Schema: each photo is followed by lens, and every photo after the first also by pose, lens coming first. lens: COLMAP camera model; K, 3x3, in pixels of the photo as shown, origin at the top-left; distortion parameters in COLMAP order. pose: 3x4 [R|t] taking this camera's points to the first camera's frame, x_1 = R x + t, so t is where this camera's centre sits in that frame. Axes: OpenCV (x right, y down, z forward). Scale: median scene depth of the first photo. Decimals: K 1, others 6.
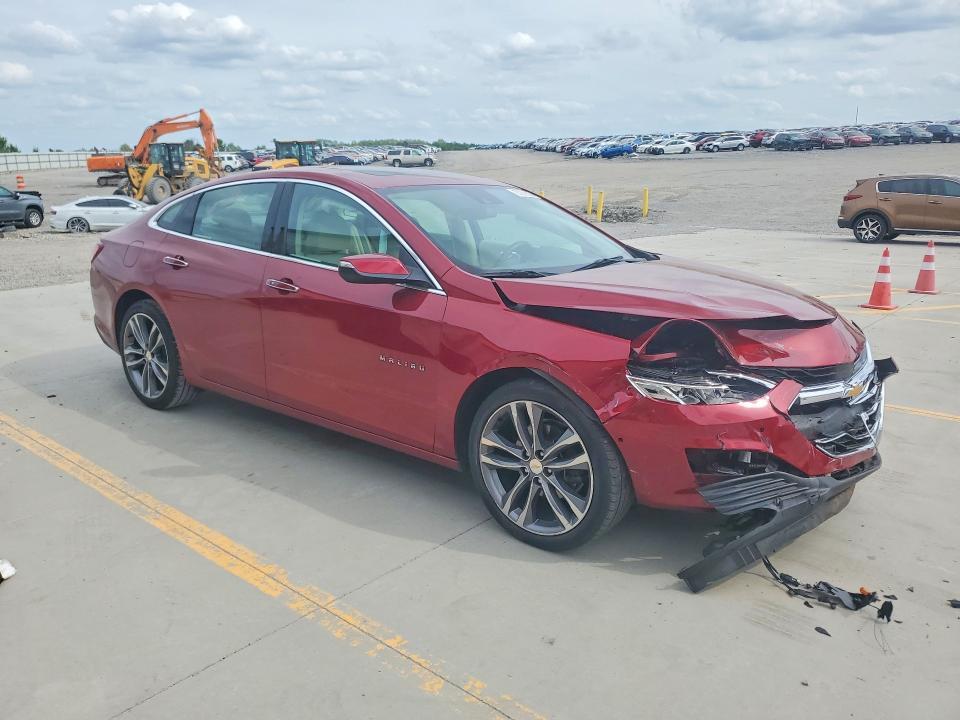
lens RADIAL K [[697.1, 0, 472.3], [0, 697.1, 361.4], [0, 0, 1]] dist [-0.013940, -0.013911]
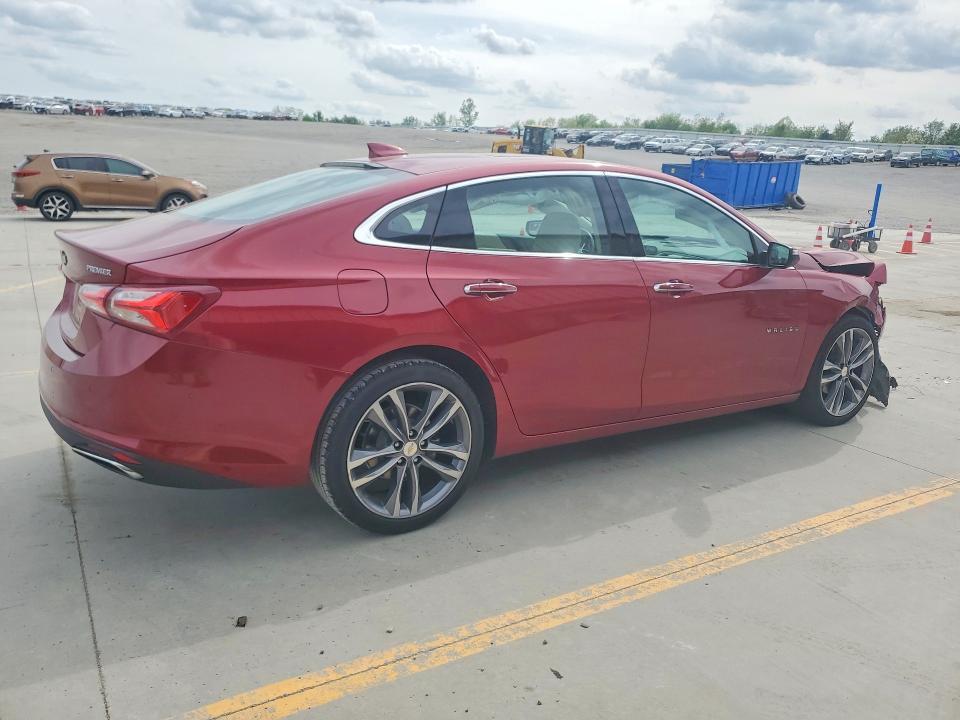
lens RADIAL K [[697.1, 0, 474.9], [0, 697.1, 361.5], [0, 0, 1]] dist [-0.013940, -0.013911]
pose [[0.372603, -0.219584, 0.901637, -0.140112], [0.187913, 0.969326, 0.158414, -0.024226], [-0.908766, 0.110404, 0.402437, 0.097572]]
